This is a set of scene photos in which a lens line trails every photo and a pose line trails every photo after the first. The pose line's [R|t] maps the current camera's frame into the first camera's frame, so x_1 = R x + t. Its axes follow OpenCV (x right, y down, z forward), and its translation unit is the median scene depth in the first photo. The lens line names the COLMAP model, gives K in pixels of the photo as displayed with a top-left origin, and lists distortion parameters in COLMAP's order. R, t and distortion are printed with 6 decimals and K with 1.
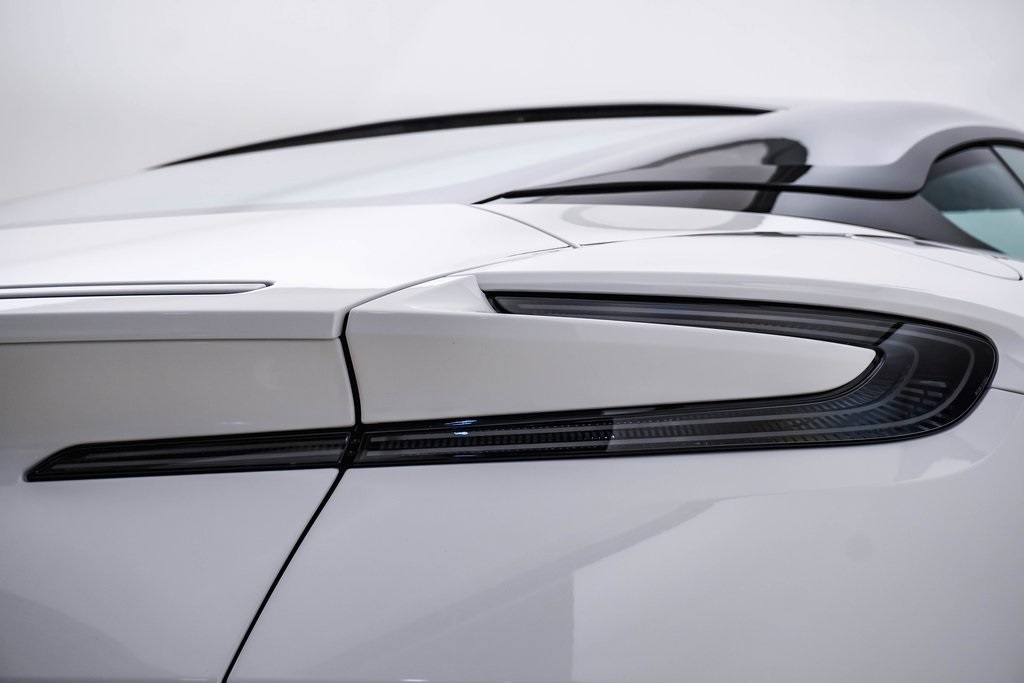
lens RADIAL K [[2027.5, 0, 514.3], [0, 2027.5, 341.8], [0, 0, 1]] dist [-0.036305, 0.000000]
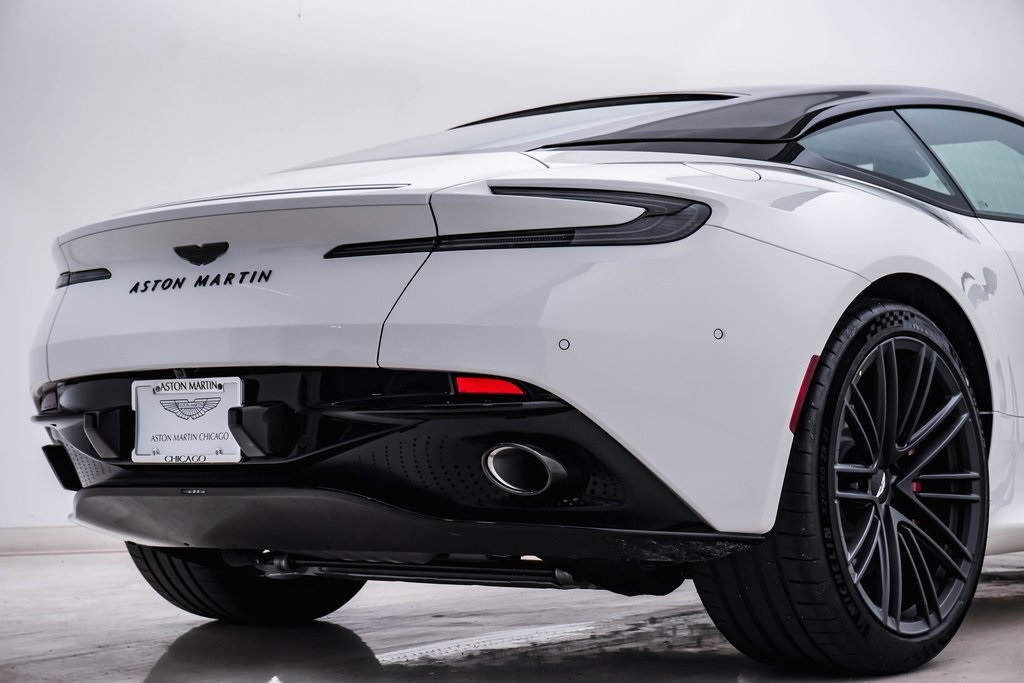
lens RADIAL K [[2047.3, 0, 521.6], [0, 2047.3, 341.0], [0, 0, 1]] dist [0.014471, 0.000000]
pose [[0.970799, 0.005191, -0.239840, 0.667938], [0.002876, 0.999442, 0.033270, 0.087615], [0.239879, -0.032988, 0.970242, -1.584308]]
